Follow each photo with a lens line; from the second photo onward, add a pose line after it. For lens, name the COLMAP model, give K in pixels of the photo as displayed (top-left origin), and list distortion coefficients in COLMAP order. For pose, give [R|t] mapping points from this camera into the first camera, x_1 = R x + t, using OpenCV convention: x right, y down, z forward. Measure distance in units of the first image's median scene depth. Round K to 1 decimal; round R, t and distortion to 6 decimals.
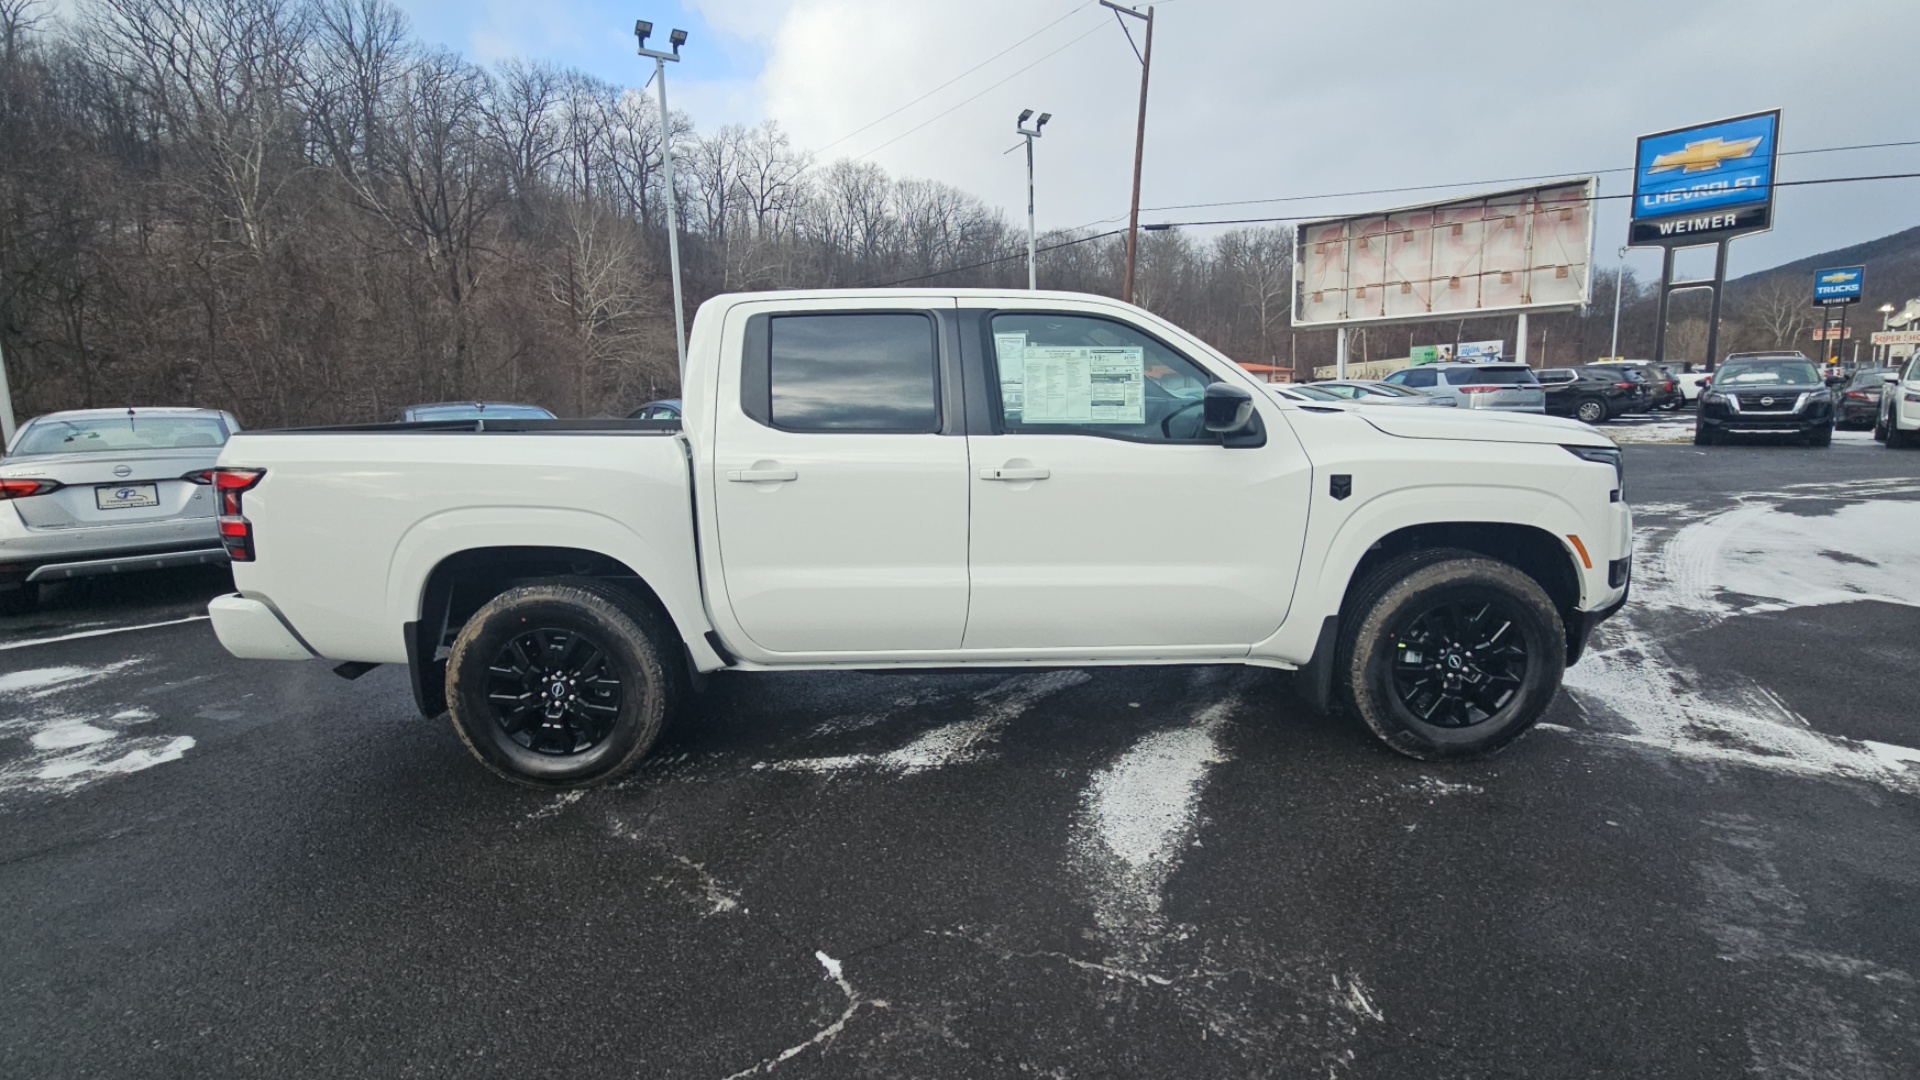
lens RADIAL K [[854.6, 0, 953.8], [0, 854.6, 532.4], [0, 0, 1]] dist [0.013469, -0.010575]
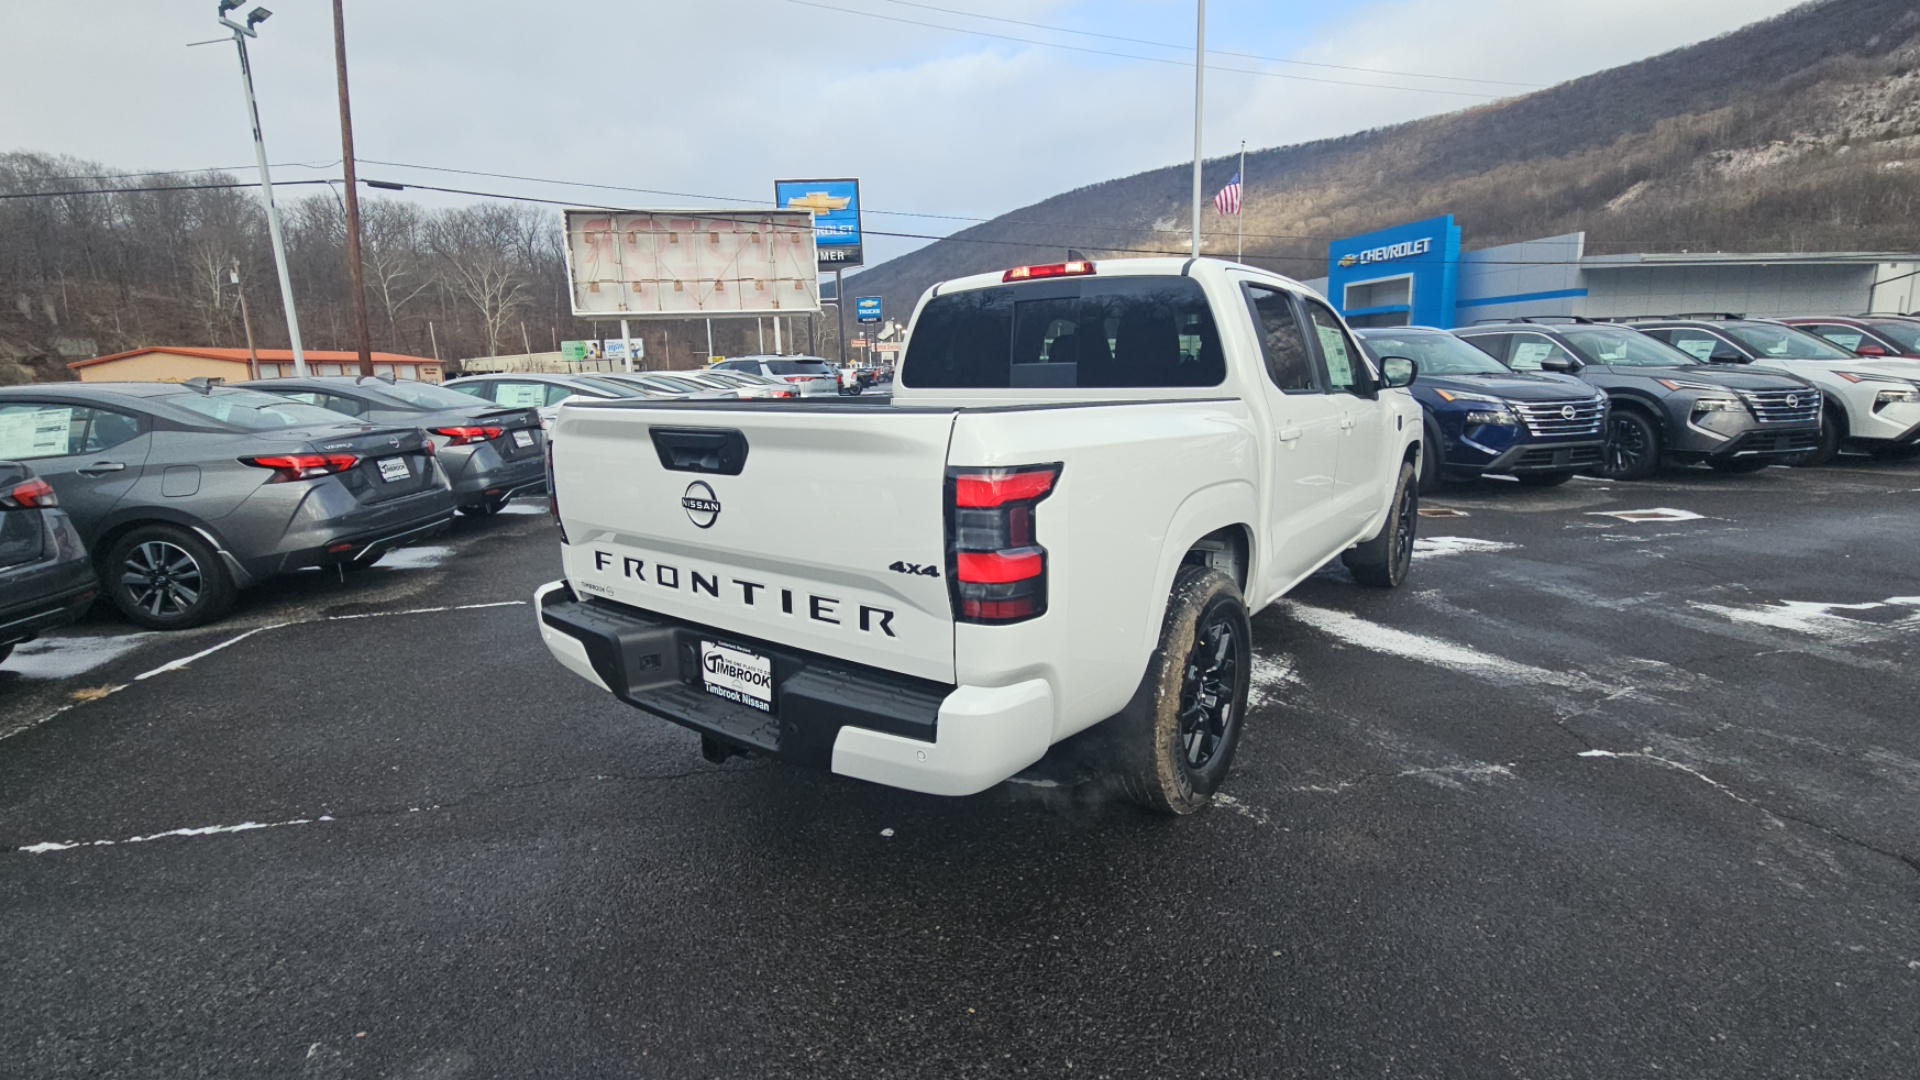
lens RADIAL K [[854.6, 0, 956.8], [0, 854.6, 536.4], [0, 0, 1]] dist [0.013469, -0.010575]
pose [[0.599879, -0.142679, 0.787266, -0.165016], [0.133551, 0.988023, 0.077300, -0.009717], [-0.788865, 0.058770, 0.611749, 0.083453]]
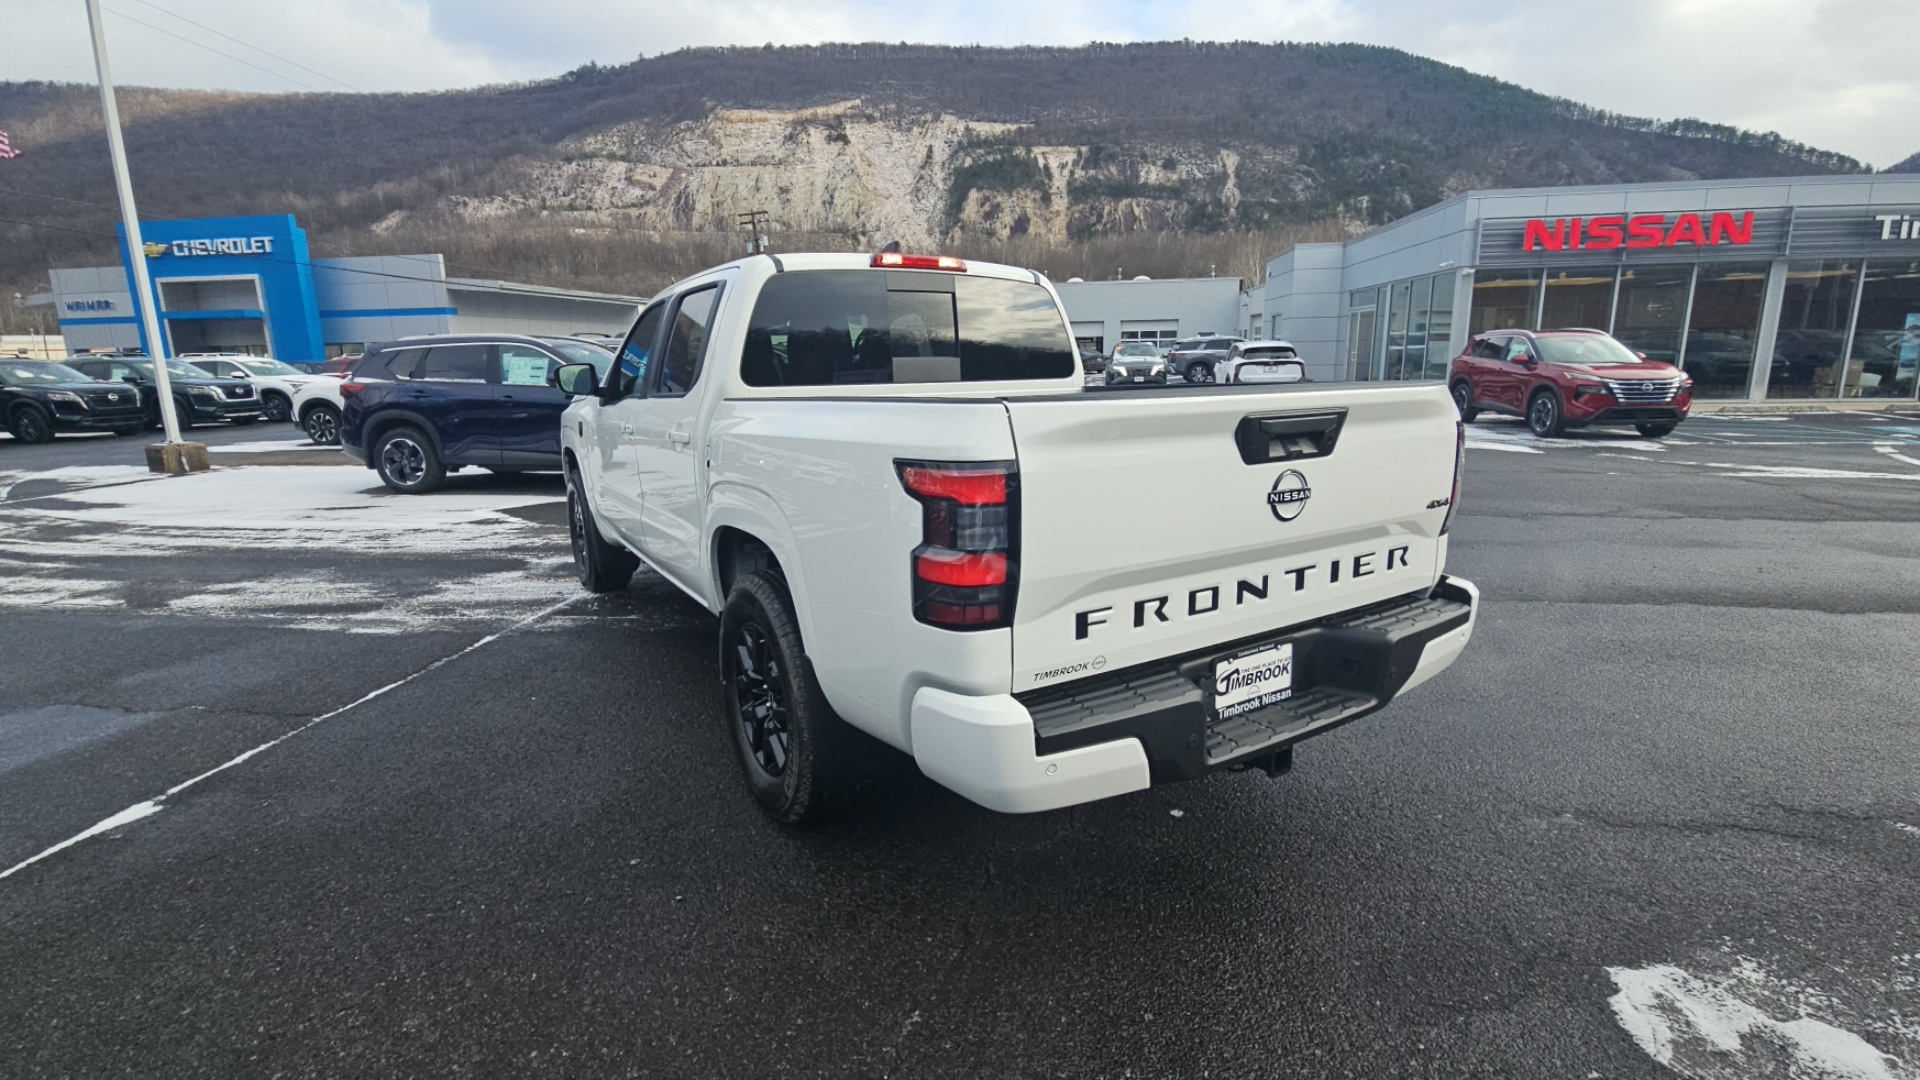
lens RADIAL K [[854.6, 0, 958.3], [0, 854.6, 536.7], [0, 0, 1]] dist [0.013469, -0.010575]
pose [[-0.530734, -0.137096, 0.836376, -0.162471], [0.160218, 0.952808, 0.257850, -0.032296], [-0.832257, 0.270853, -0.483723, 0.227191]]
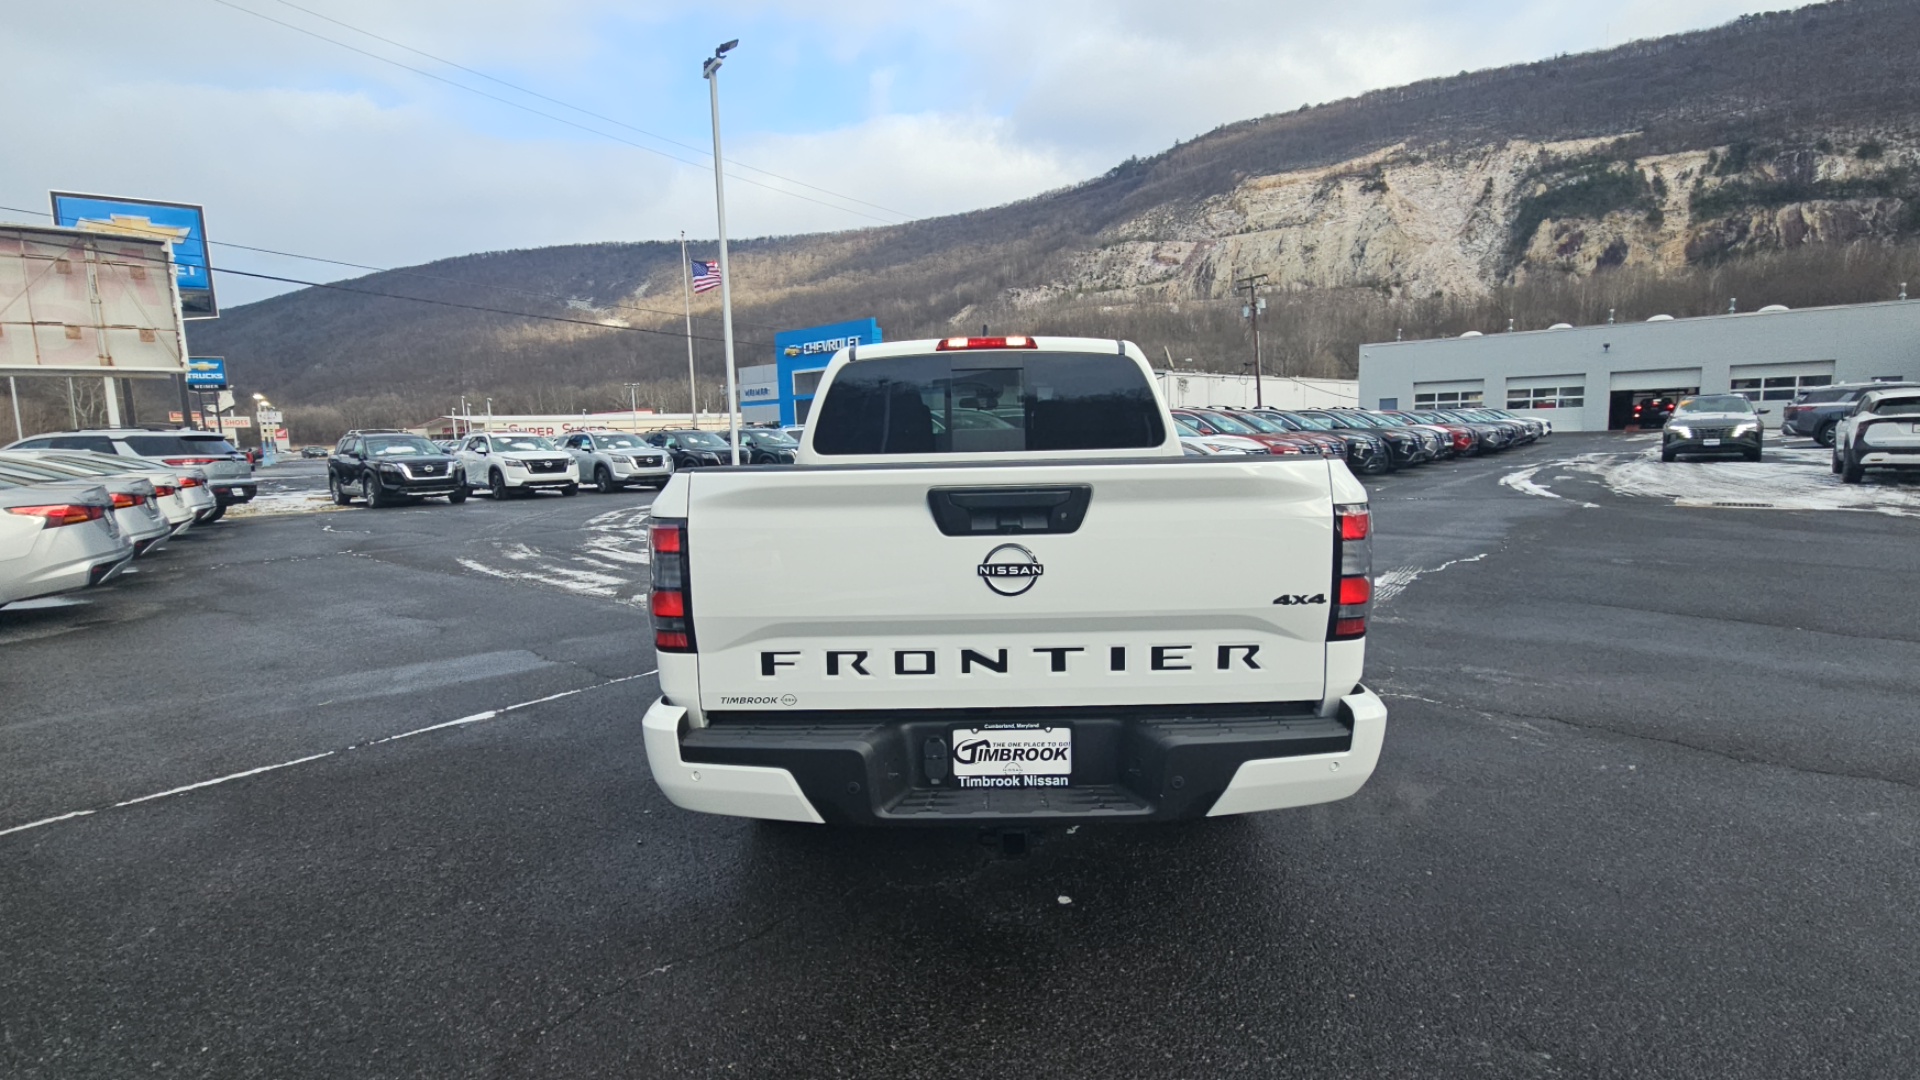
lens RADIAL K [[854.6, 0, 957.7], [0, 854.6, 539.1], [0, 0, 1]] dist [0.013469, -0.010575]
pose [[0.010553, -0.095785, 0.995346, -0.191150], [0.180088, 0.979307, 0.092333, -0.021038], [-0.983594, 0.178276, 0.027584, 0.161722]]
